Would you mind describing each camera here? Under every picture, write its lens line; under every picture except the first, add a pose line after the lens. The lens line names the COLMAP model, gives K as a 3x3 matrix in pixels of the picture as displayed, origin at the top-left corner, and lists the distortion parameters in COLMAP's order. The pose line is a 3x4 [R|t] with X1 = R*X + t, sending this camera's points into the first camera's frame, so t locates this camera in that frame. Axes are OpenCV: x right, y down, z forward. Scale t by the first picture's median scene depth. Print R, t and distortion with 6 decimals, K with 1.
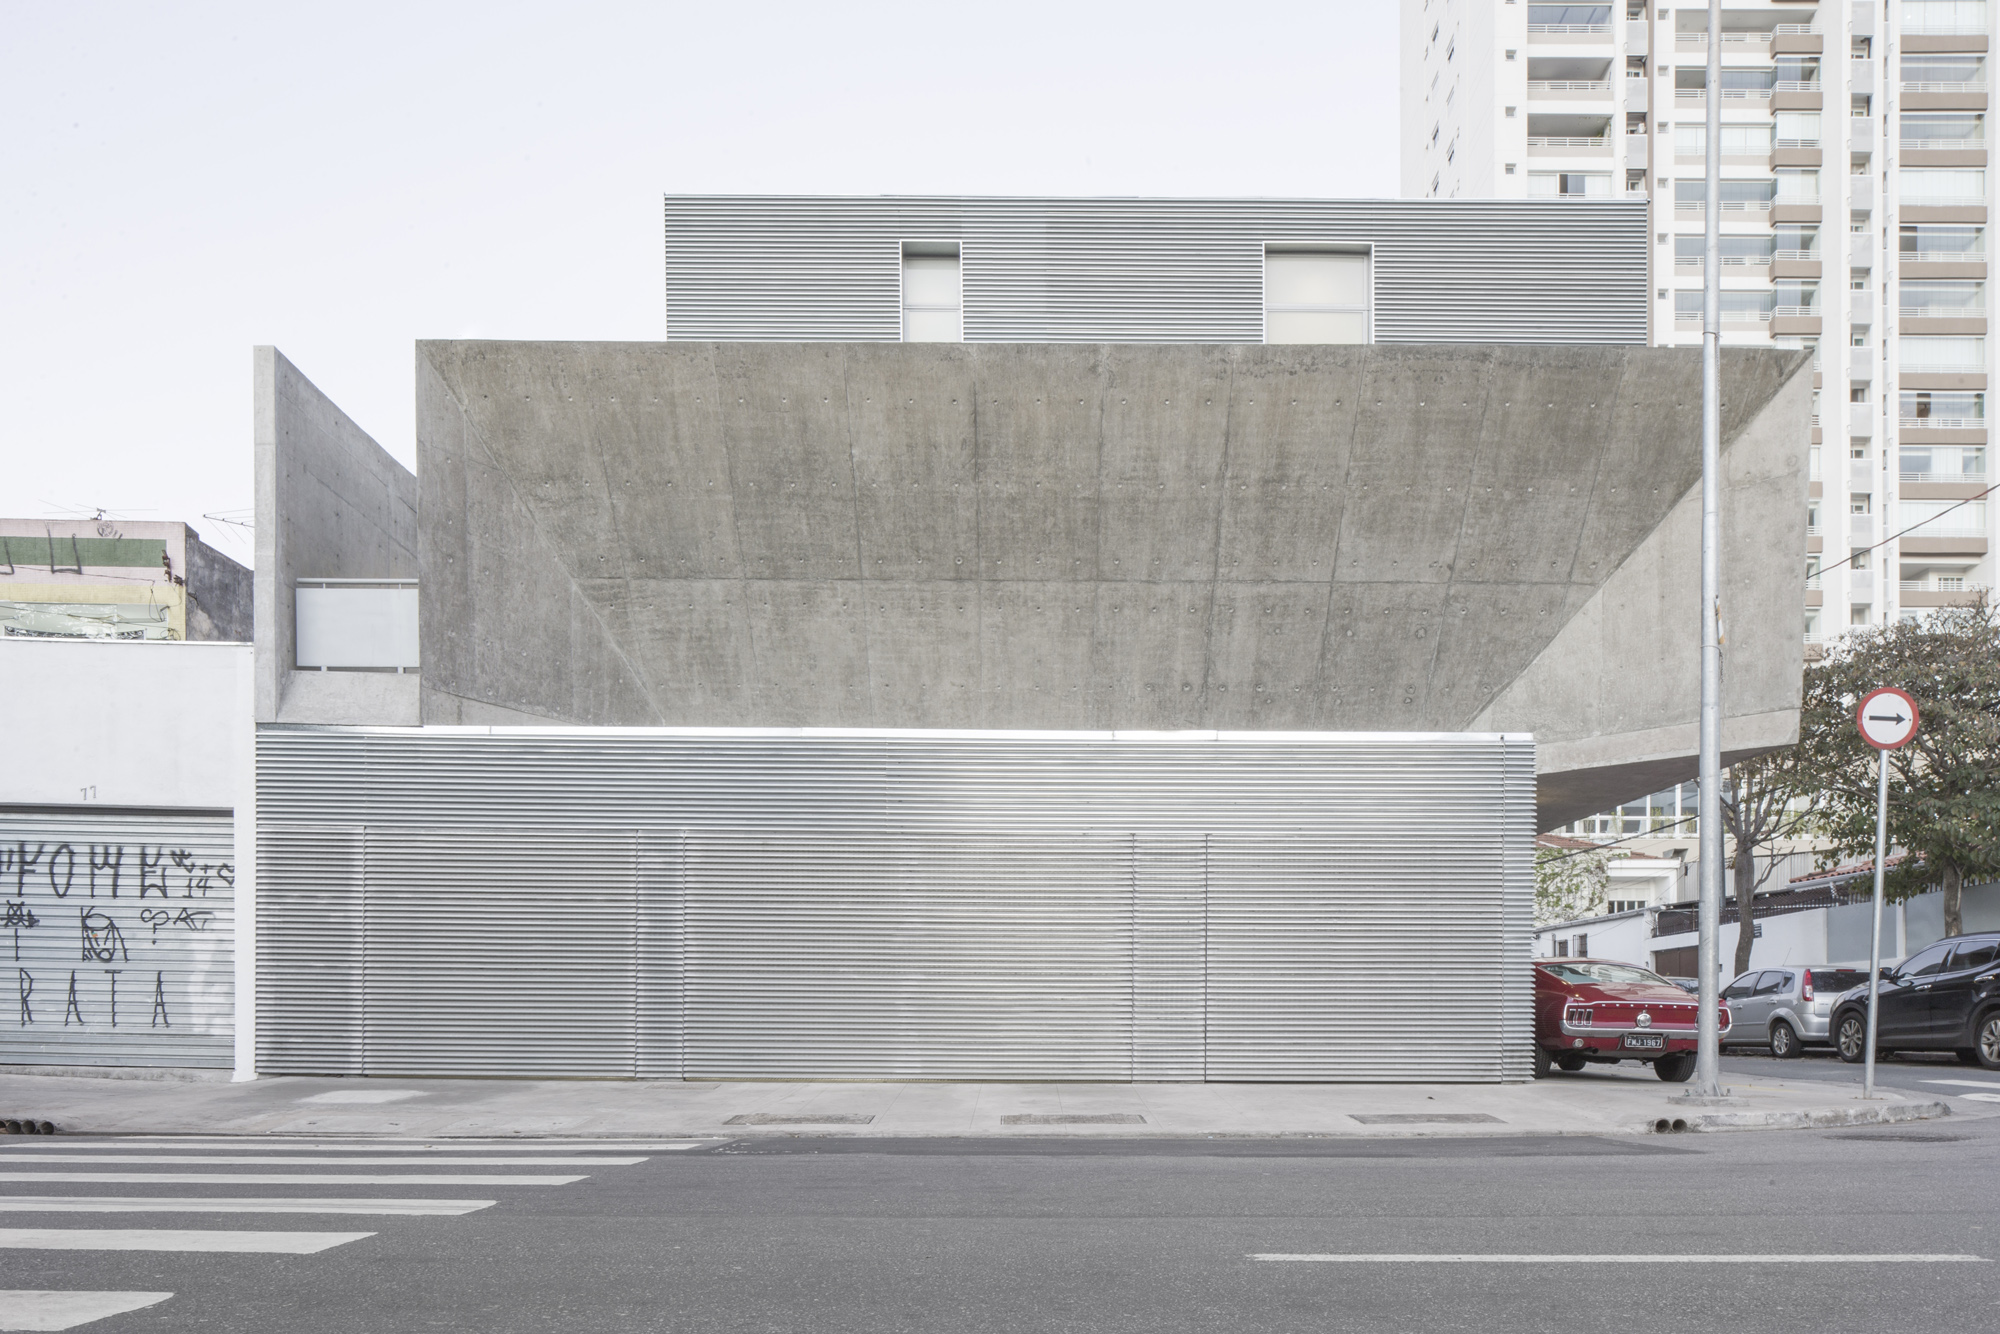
lens RADIAL K [[1606.7, 0, 808.7], [0, 1606.7, 735.5], [0, 0, 1]] dist [-0.003804, -0.013037]
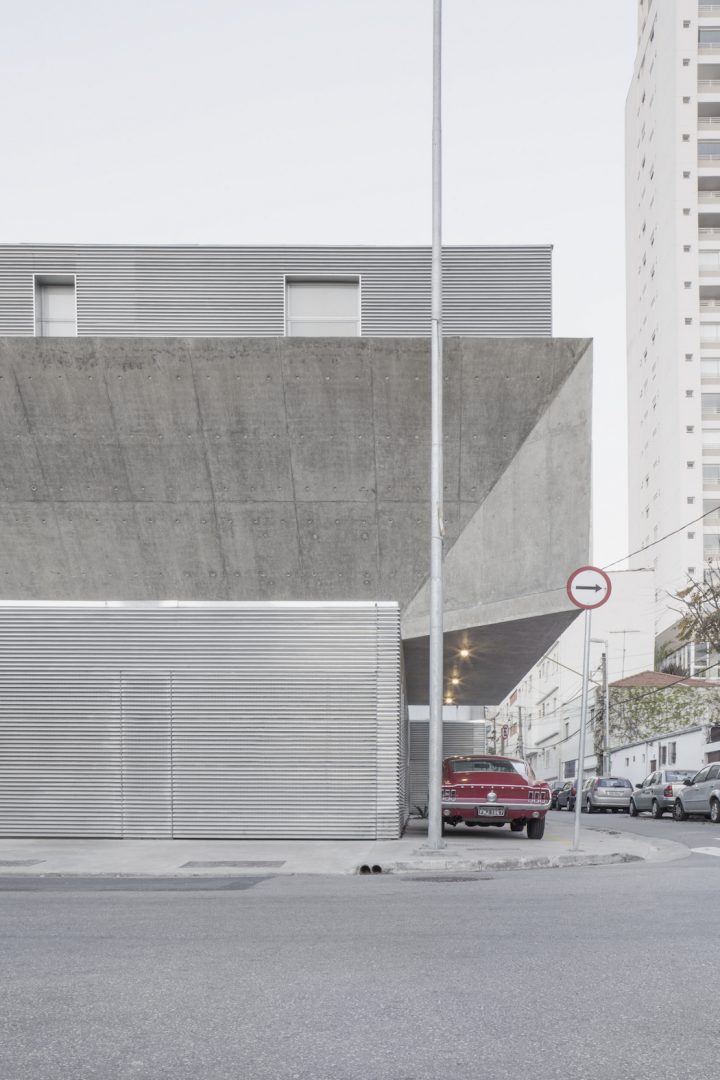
lens RADIAL K [[1009.8, 0, 317.6], [0, 1009.8, 627.5], [0, 0, 1]] dist [0.010199, 0.000000]
pose [[0.999955, -0.004744, -0.008156, 0.356551], [0.004798, 0.999967, 0.006586, 0.014725], [0.008124, -0.006625, 0.999945, 0.068242]]
